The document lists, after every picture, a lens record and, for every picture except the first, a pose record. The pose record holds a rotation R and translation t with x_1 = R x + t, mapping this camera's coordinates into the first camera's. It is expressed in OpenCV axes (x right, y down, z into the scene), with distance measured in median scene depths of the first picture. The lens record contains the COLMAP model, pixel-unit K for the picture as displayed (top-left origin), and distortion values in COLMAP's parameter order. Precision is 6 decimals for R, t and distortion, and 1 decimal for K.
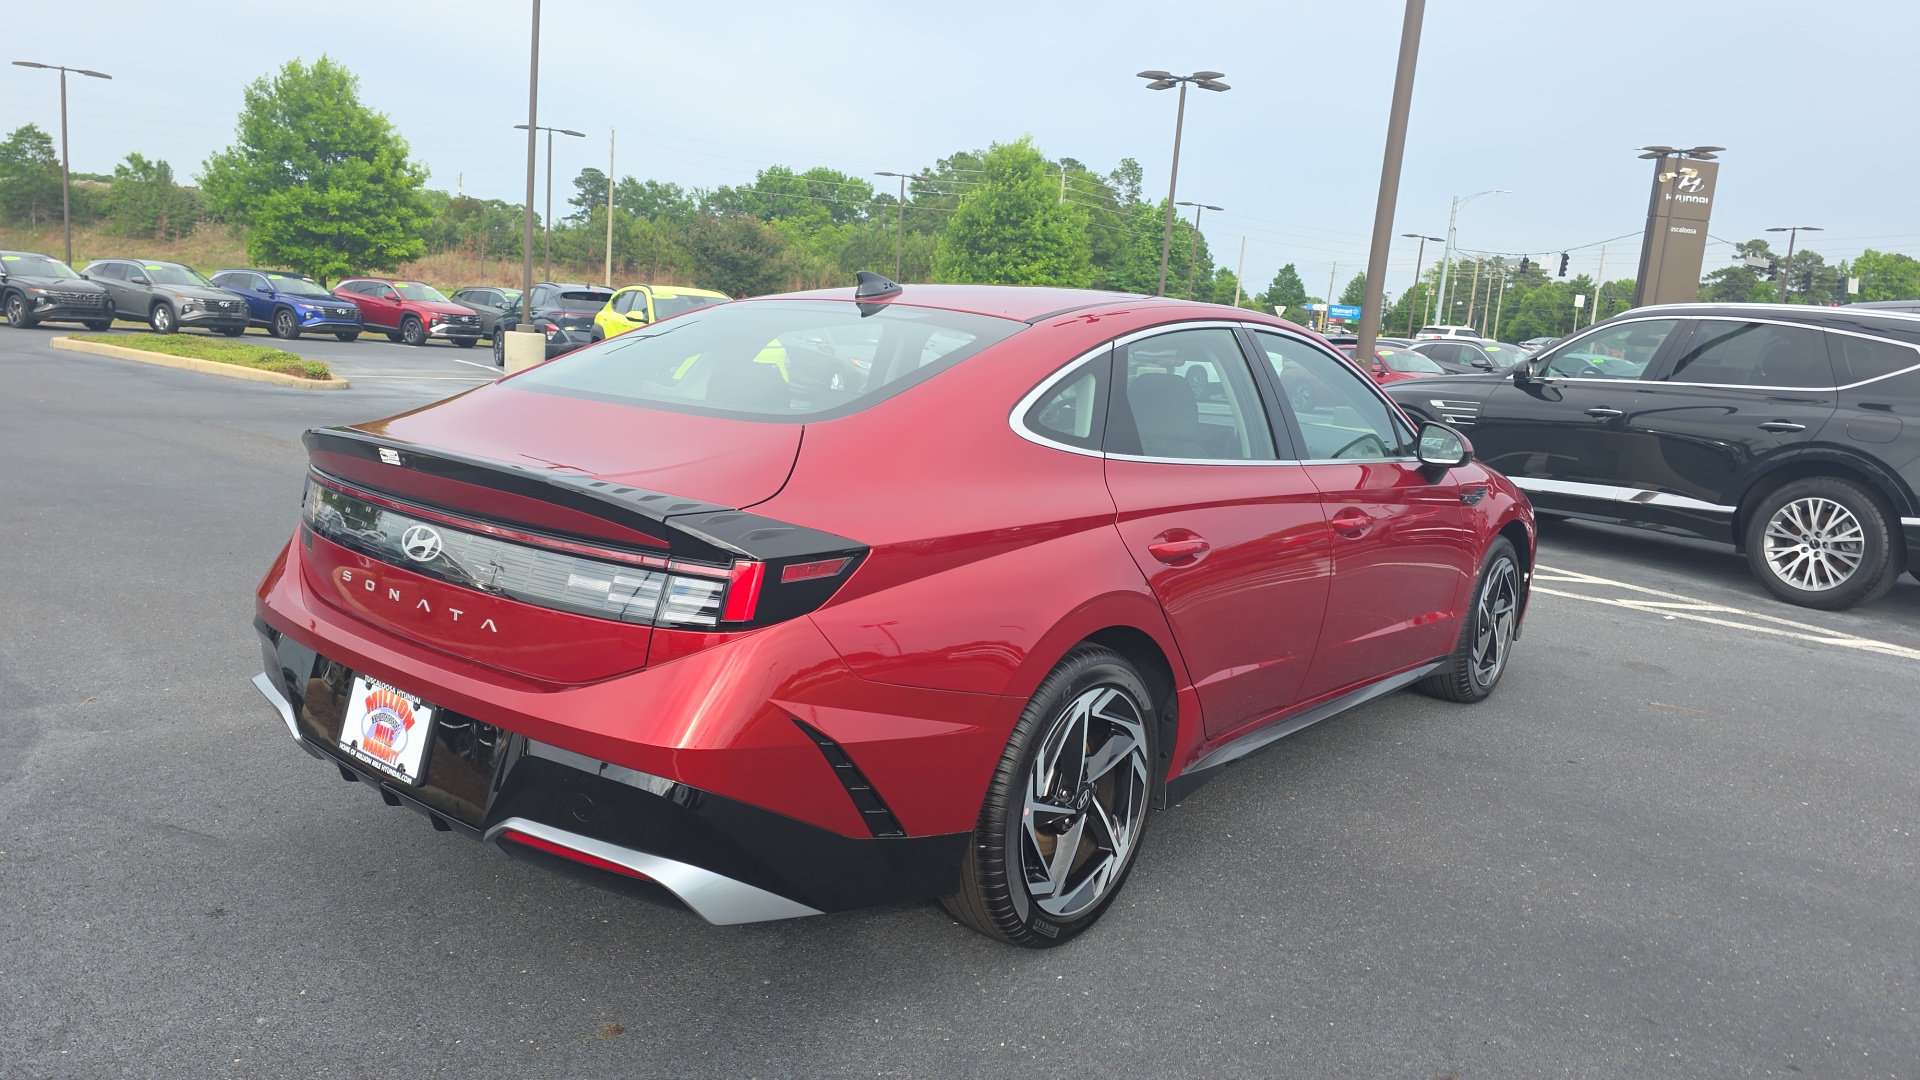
lens RADIAL K [[1323.2, 0, 917.7], [0, 1323.2, 540.3], [0, 0, 1]] dist [0.065186, -0.063579]
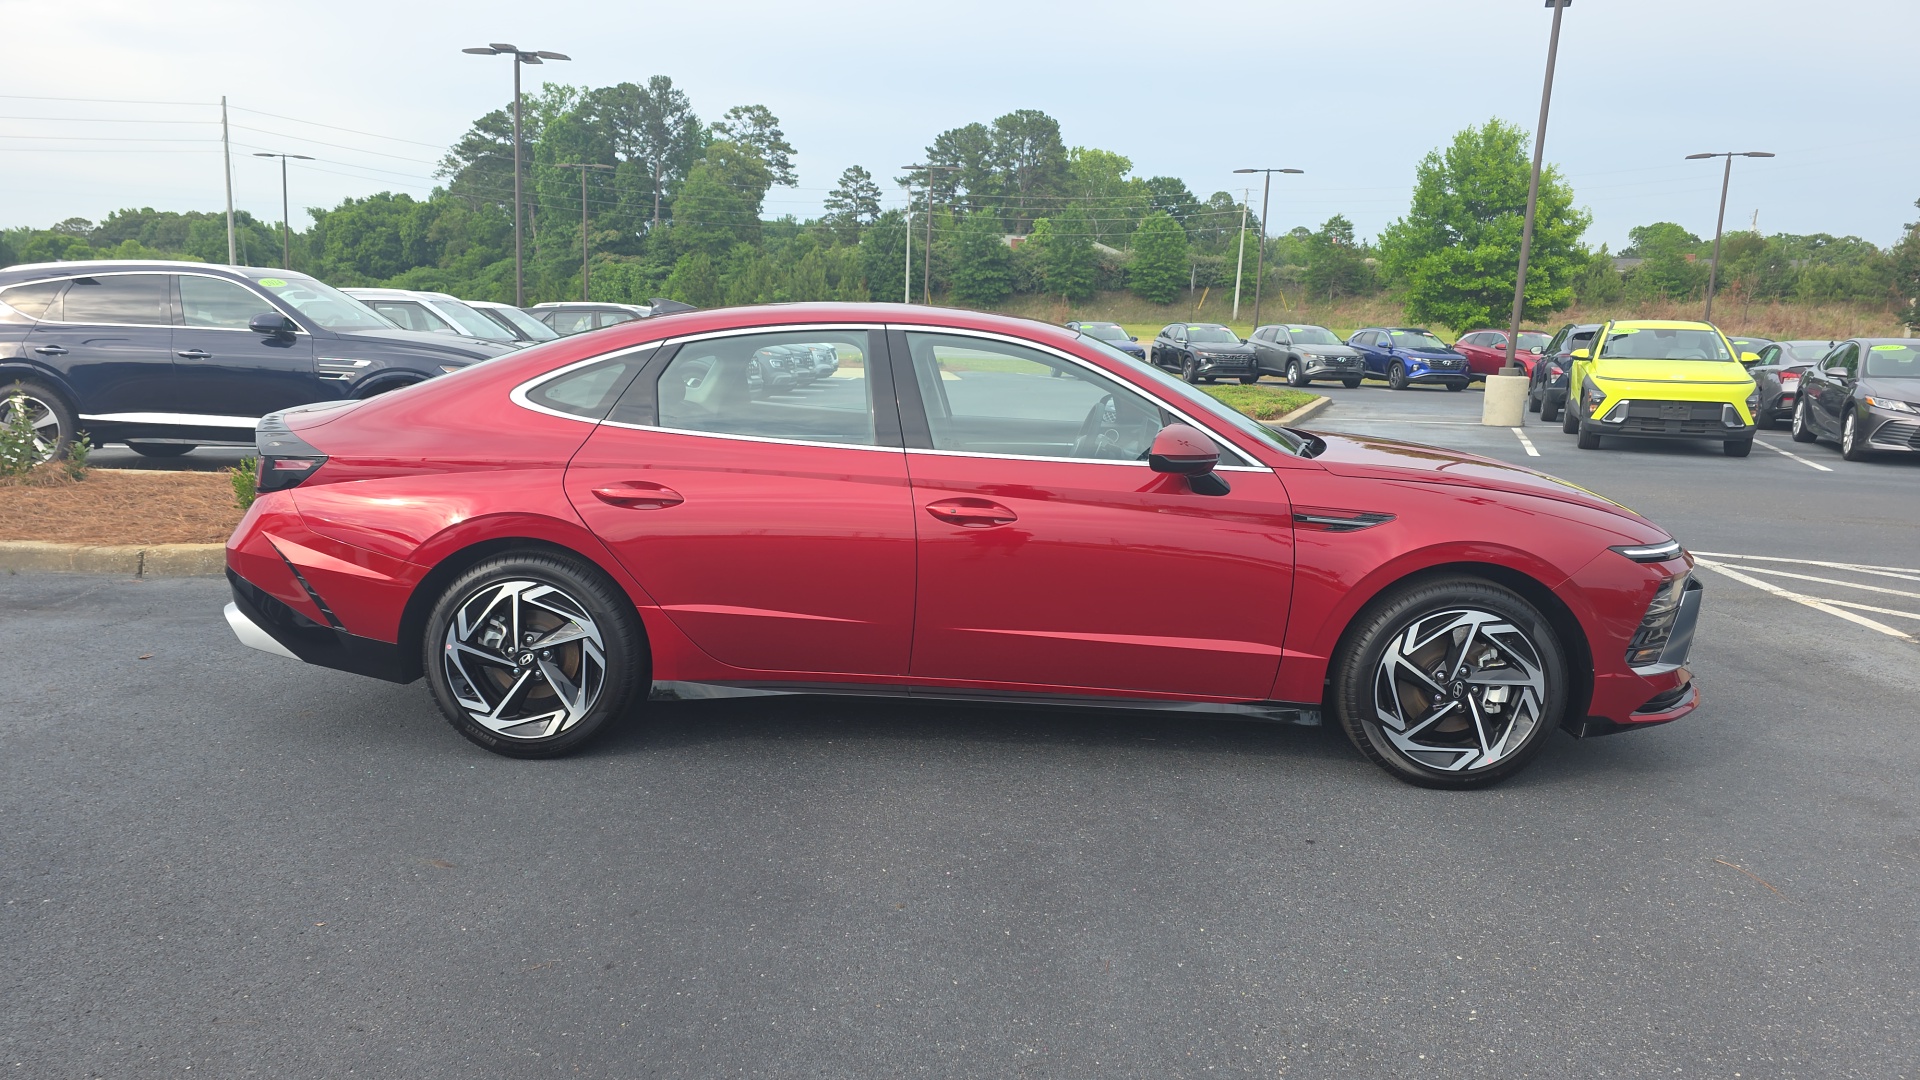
lens RADIAL K [[1395.3, 0, 960.0], [0, 1395.3, 540.0], [0, 0, 1]] dist [-0.002180, -0.003623]
pose [[0.580493, 0.073885, -0.810906, 0.241388], [-0.114831, 0.993350, 0.008306, 0.000270], [0.806128, 0.088295, 0.585117, 0.073821]]
